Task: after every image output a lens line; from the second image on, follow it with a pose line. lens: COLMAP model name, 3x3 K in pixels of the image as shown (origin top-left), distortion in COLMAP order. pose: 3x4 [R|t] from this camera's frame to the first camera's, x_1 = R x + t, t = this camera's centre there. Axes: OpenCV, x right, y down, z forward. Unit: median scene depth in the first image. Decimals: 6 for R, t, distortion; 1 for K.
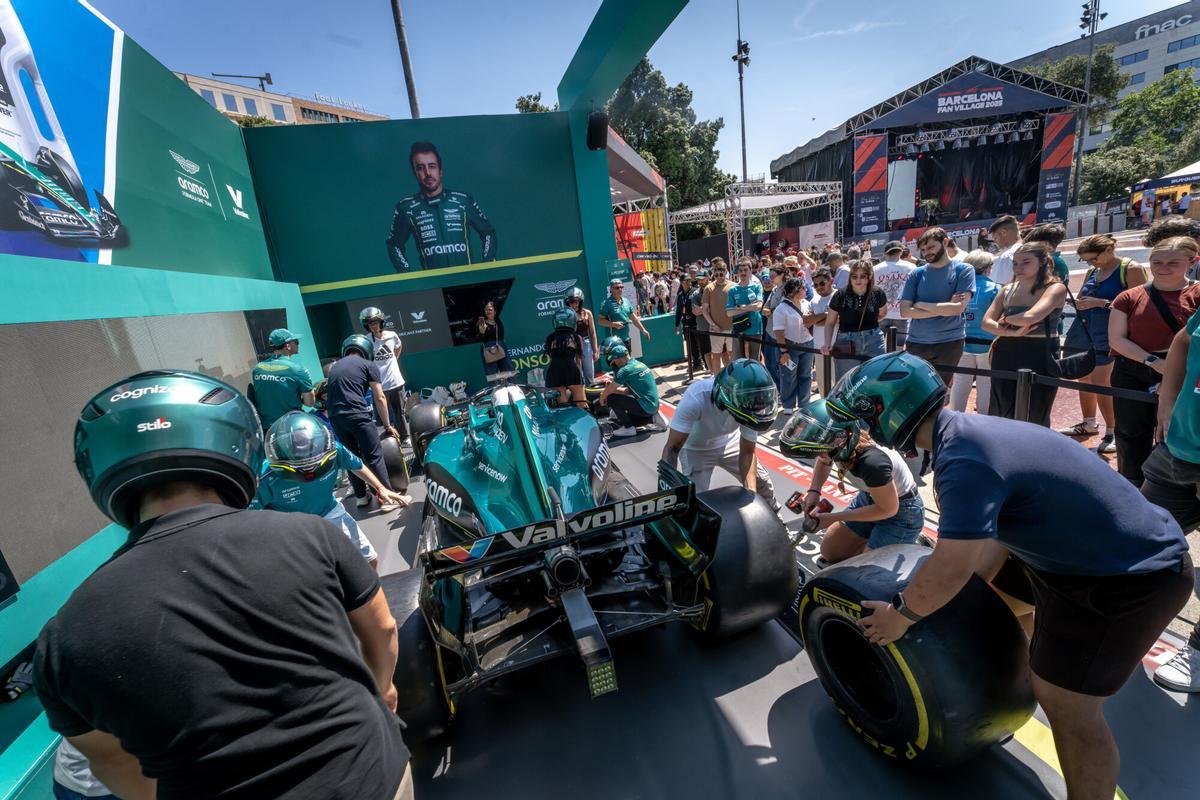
lens RADIAL K [[475.1, 0, 600.7], [0, 475.1, 394.8], [0, 0, 1]] dist [0.000583, -0.000648]
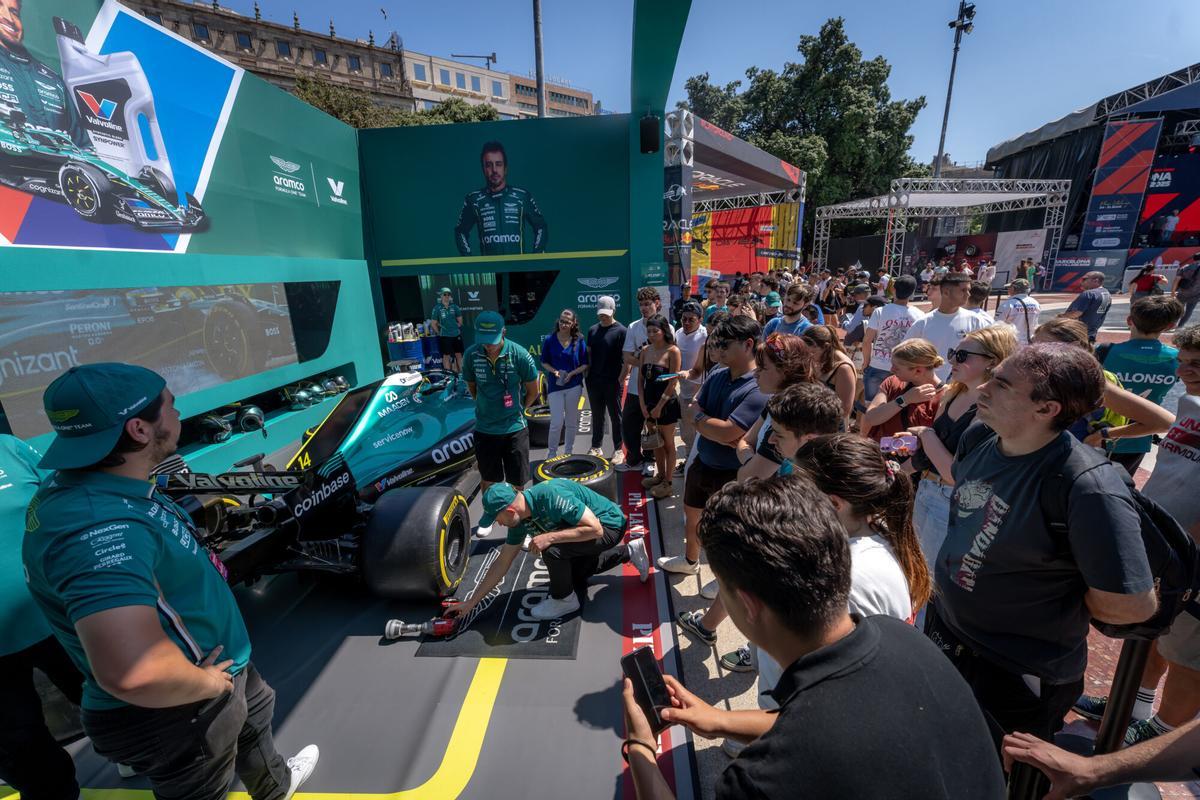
lens RADIAL K [[475.1, 0, 605.1], [0, 475.1, 398.0], [0, 0, 1]] dist [0.000583, -0.000648]
pose [[0.937321, 0.184518, -0.295606, 0.076568], [-0.170359, 0.982660, 0.073198, -0.014961], [0.303987, -0.018251, 0.952501, -0.001336]]
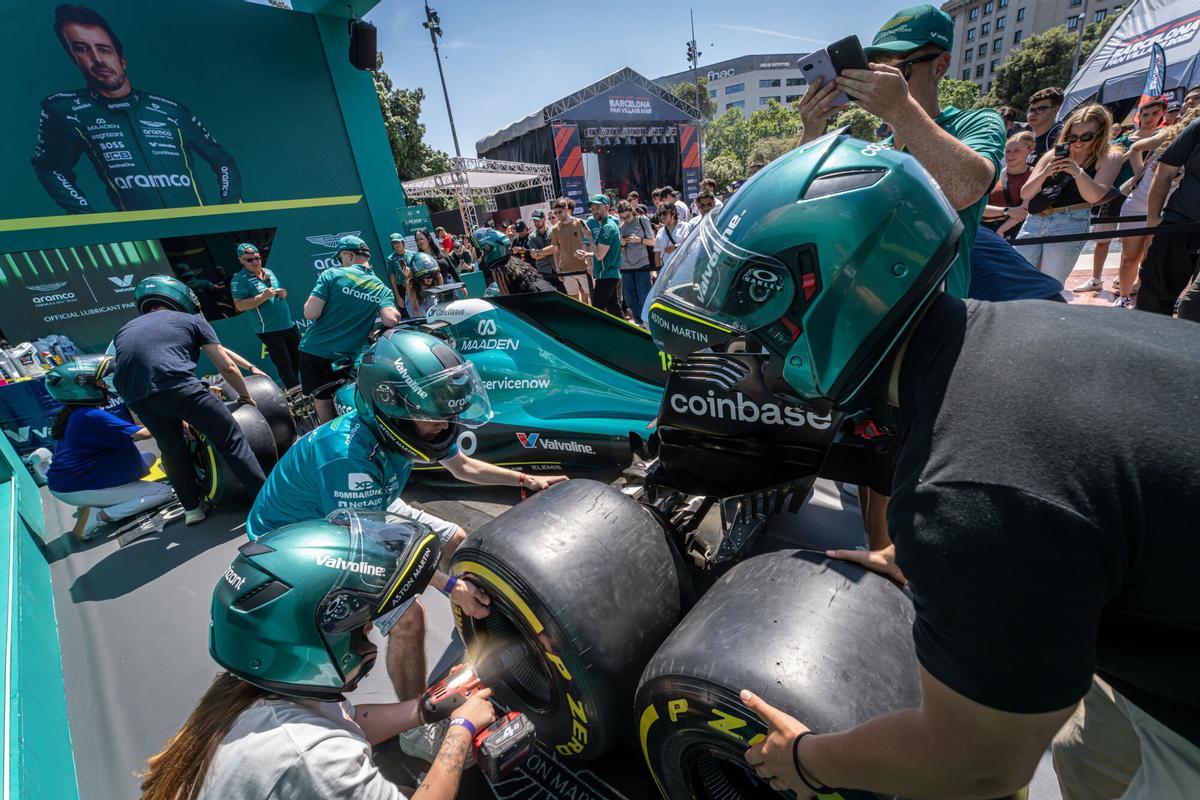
lens RADIAL K [[475.1, 0, 602.5], [0, 475.1, 398.6], [0, 0, 1]] dist [0.000583, -0.000648]
pose [[0.836542, -0.182047, 0.516775, -0.049570], [0.167509, 0.983004, 0.075128, 0.014723], [-0.521668, 0.023717, 0.852819, 0.021756]]
